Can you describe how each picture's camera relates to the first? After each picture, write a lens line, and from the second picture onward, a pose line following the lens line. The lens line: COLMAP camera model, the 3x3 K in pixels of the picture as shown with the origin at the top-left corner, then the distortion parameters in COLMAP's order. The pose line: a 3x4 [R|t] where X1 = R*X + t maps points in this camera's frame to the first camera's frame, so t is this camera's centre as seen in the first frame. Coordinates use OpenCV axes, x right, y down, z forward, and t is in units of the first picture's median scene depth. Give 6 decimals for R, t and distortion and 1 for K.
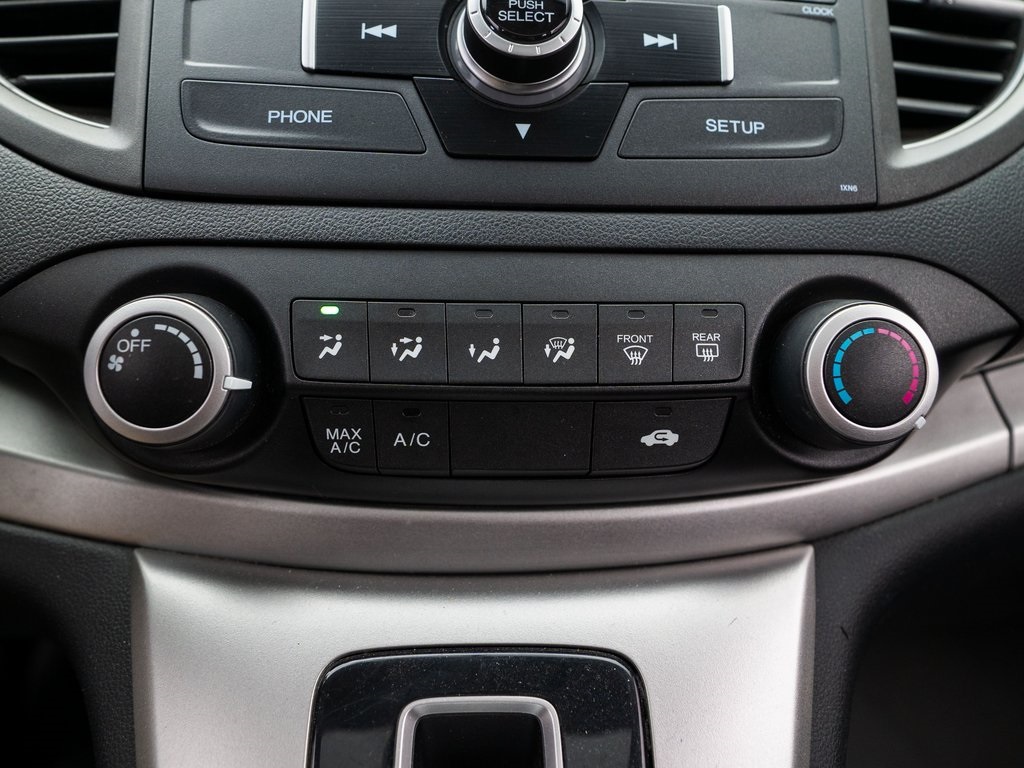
lens RADIAL K [[729.1, 0, 512.0], [0, 729.1, 384.0], [0, 0, 1]] dist [-0.066458, 0.057645]
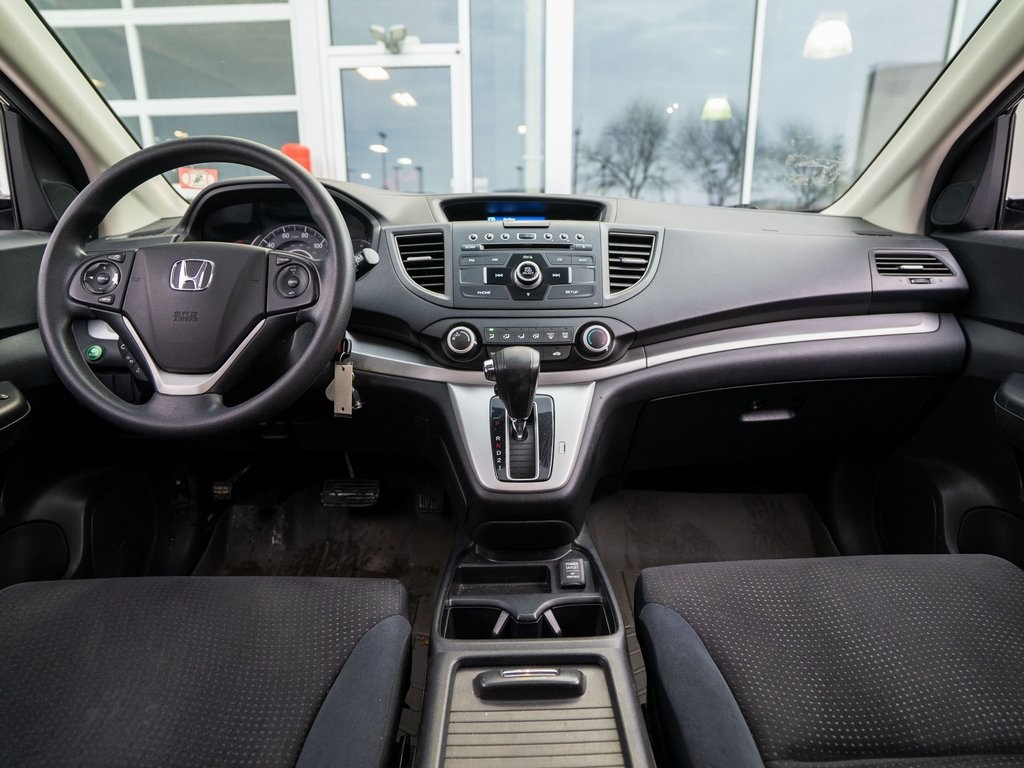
lens RADIAL K [[595.4, 0, 512.0], [0, 595.4, 384.0], [0, 0, 1]] dist [-0.023891, 0.002224]
pose [[0.998476, -0.019133, -0.051768, 0.108238], [0.012736, 0.992547, -0.121193, 0.787509], [0.053701, 0.120349, 0.991278, -3.107128]]
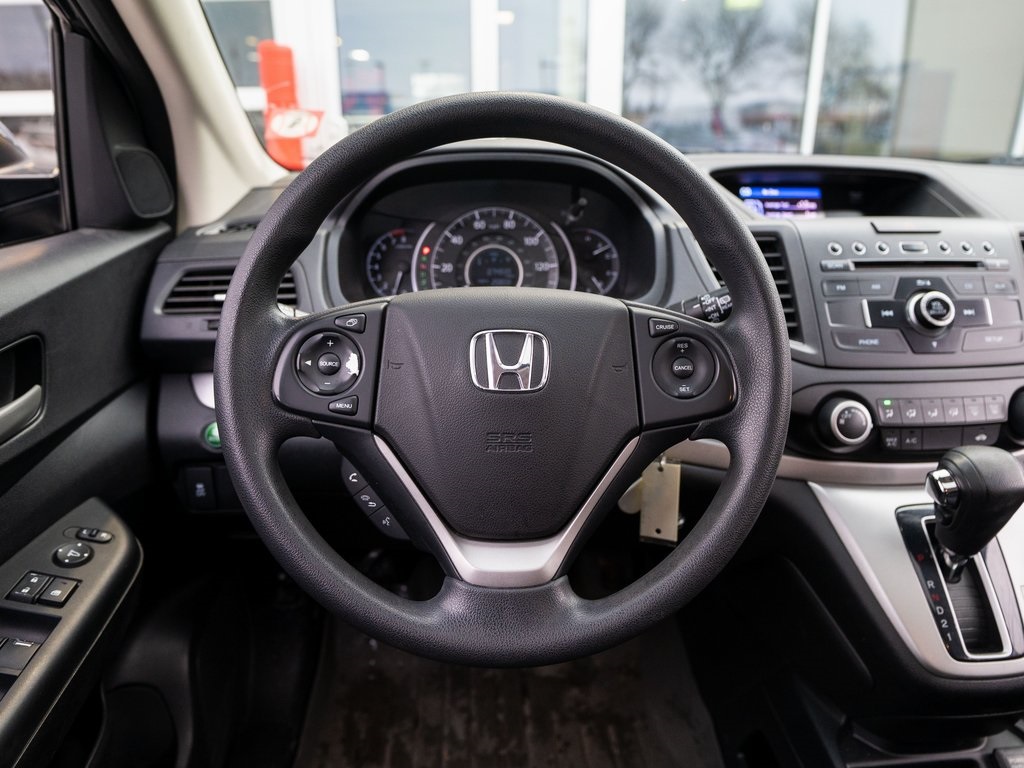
lens RADIAL K [[682.4, 0, 523.4], [0, 682.4, 360.9], [0, 0, 1]] dist [-0.061280, 0.037813]
pose [[0.999356, -0.028392, 0.021955, -1.942172], [0.029459, 0.998319, -0.049907, -0.183470], [-0.020501, 0.050522, 0.998513, -2.010616]]
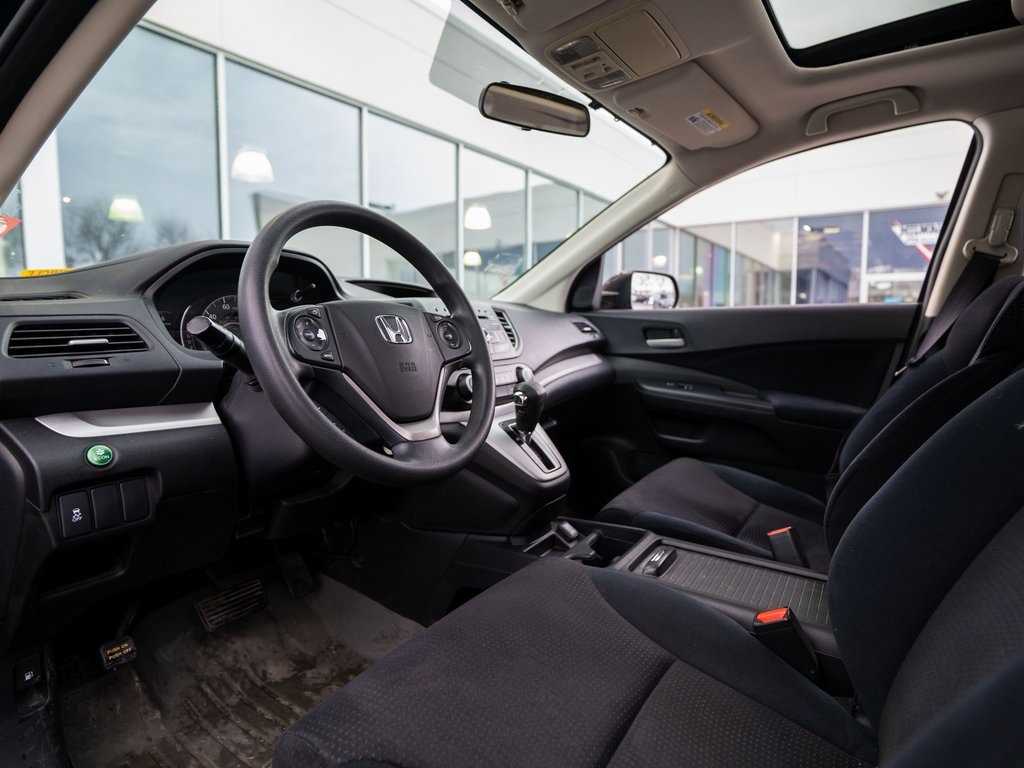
lens RADIAL K [[595.4, 0, 512.0], [0, 595.4, 384.0], [0, 0, 1]] dist [-0.023891, 0.002224]
pose [[0.587241, -0.111932, 0.801635, -4.531118], [0.324479, 0.939883, -0.106463, 0.662284], [-0.741526, 0.322633, 0.588257, -2.464654]]
